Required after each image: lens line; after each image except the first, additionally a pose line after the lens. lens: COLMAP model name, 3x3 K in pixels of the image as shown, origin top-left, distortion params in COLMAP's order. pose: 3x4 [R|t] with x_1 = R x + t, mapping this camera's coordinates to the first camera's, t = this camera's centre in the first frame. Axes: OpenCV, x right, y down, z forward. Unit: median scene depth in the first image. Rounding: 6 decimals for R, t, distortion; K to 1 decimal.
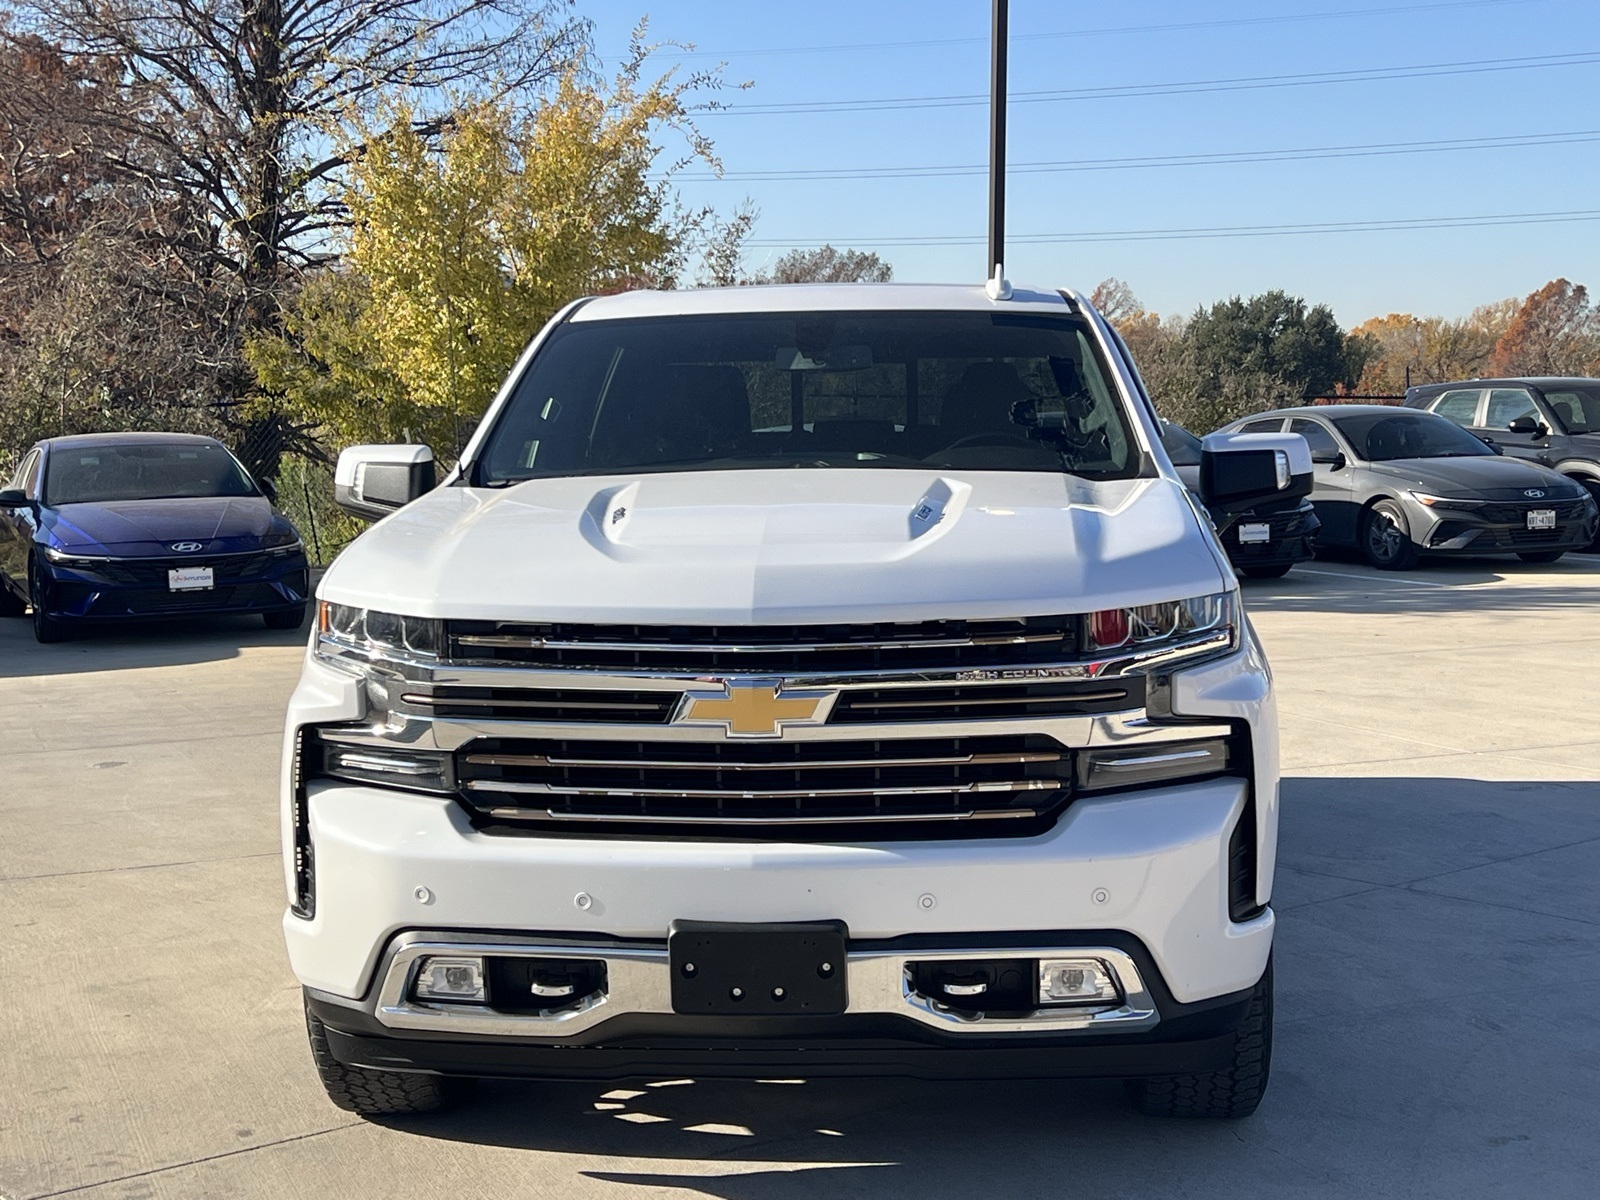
lens RADIAL K [[2424.1, 0, 808.5], [0, 2424.1, 603.7], [0, 0, 1]] dist [0.247067, -0.894840]
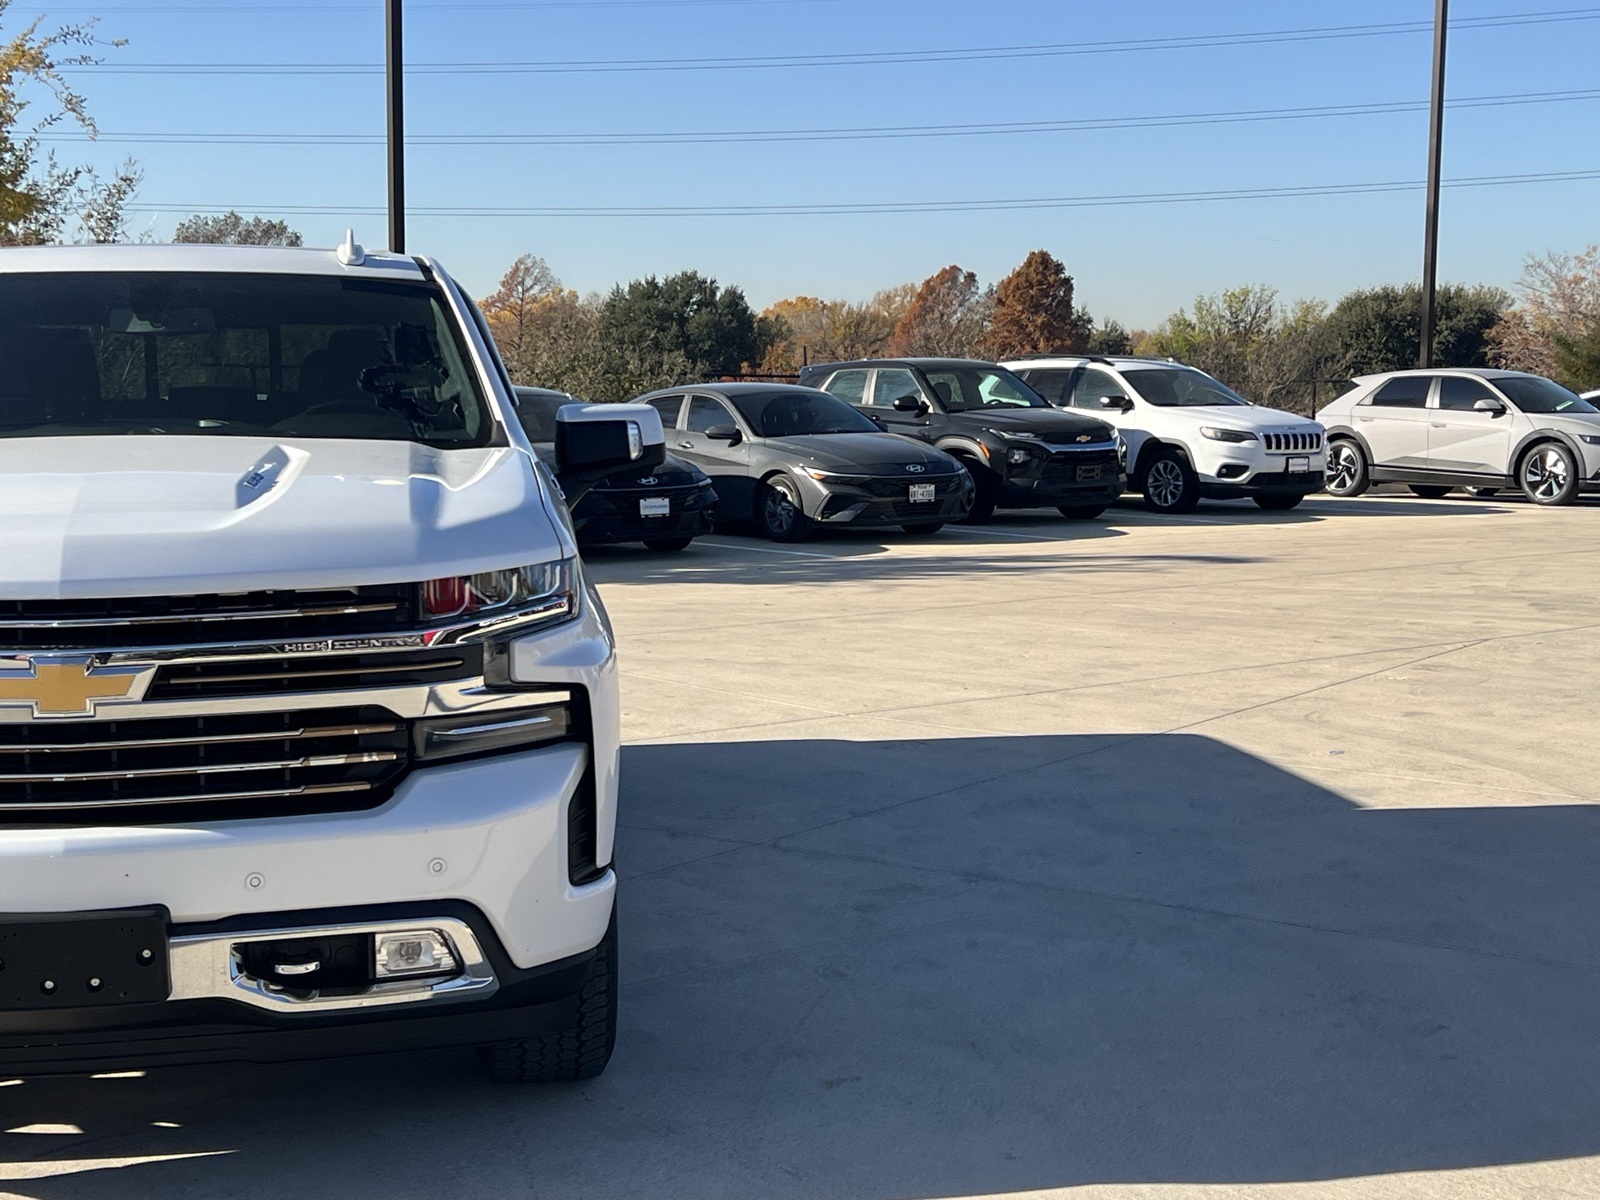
lens RADIAL K [[2424.1, 0, 808.5], [0, 2424.1, 603.7], [0, 0, 1]] dist [0.247067, -0.894840]
pose [[0.972795, -0.015740, 0.231132, 0.036074], [0.013549, 0.999847, 0.011063, 0.003793], [-0.231271, -0.007630, 0.972860, -0.001549]]
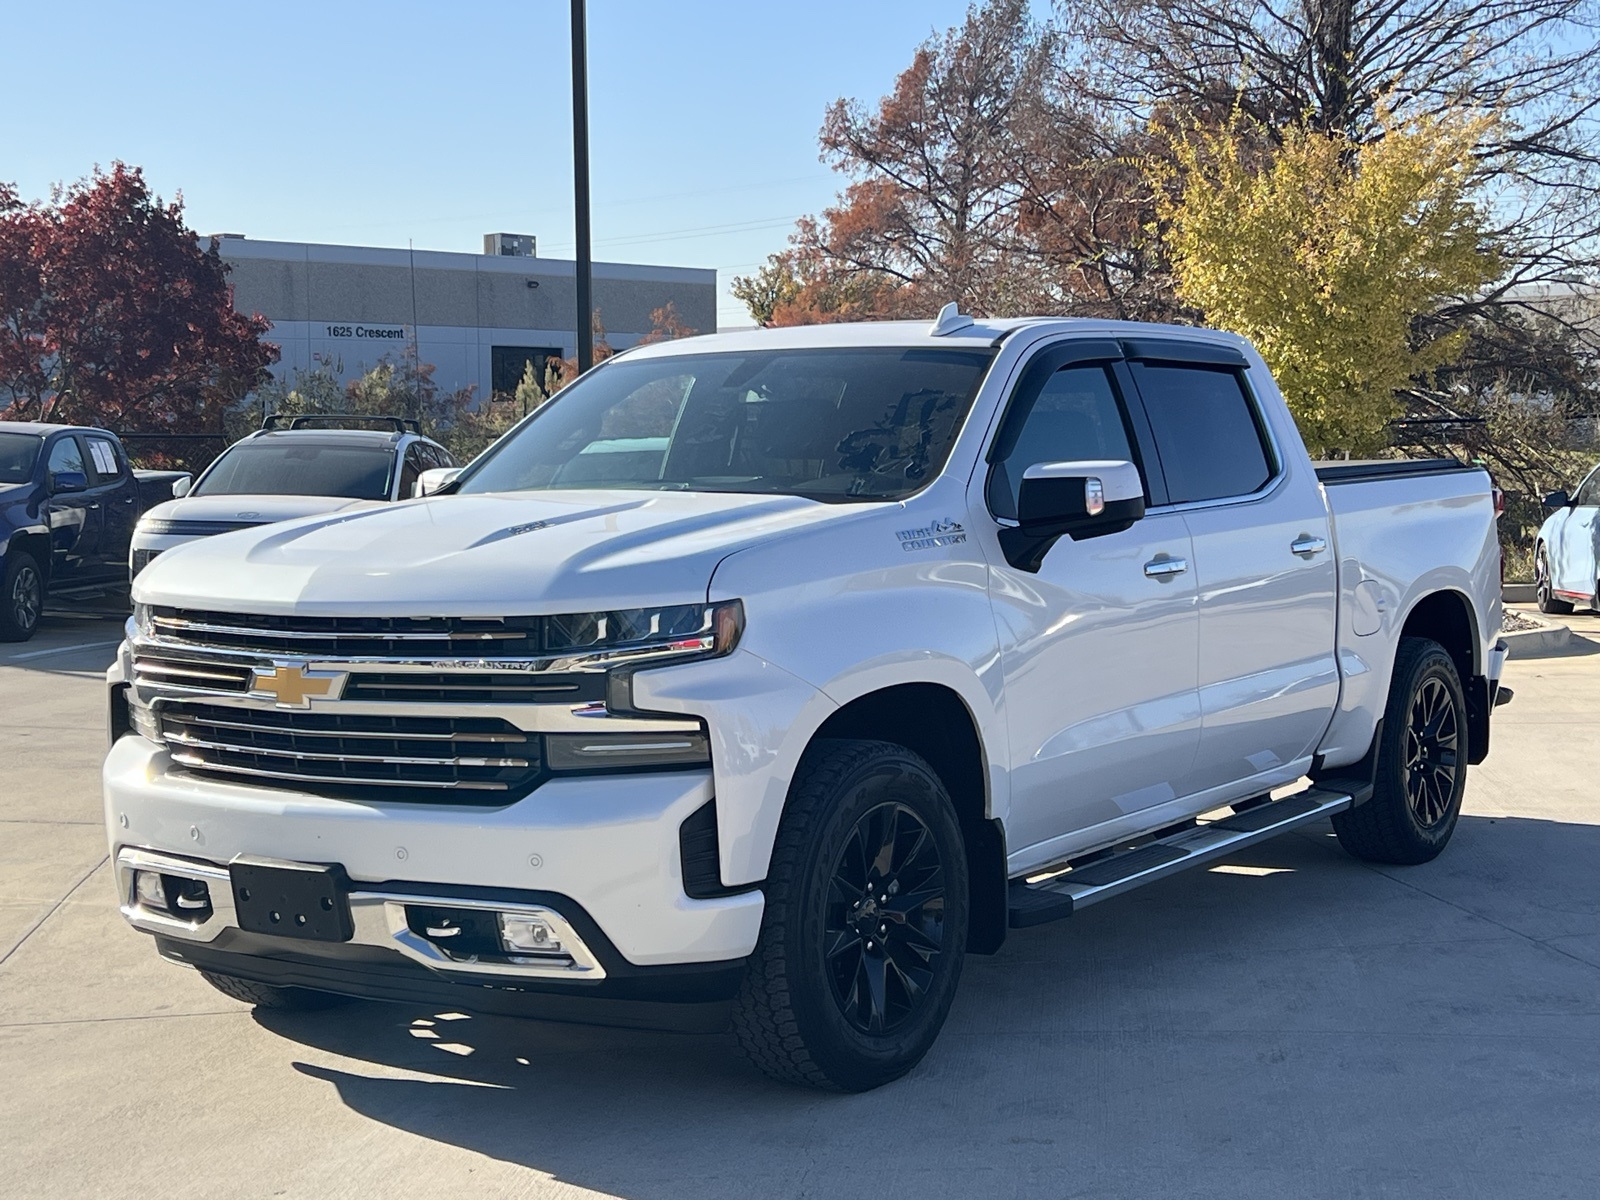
lens RADIAL K [[2424.1, 0, 808.5], [0, 2424.1, 603.7], [0, 0, 1]] dist [0.247067, -0.894840]
pose [[0.874274, 0.031534, -0.484407, 0.732312], [-0.036783, 0.999322, -0.001332, -0.004369], [0.484036, 0.018982, 0.874842, 0.050529]]
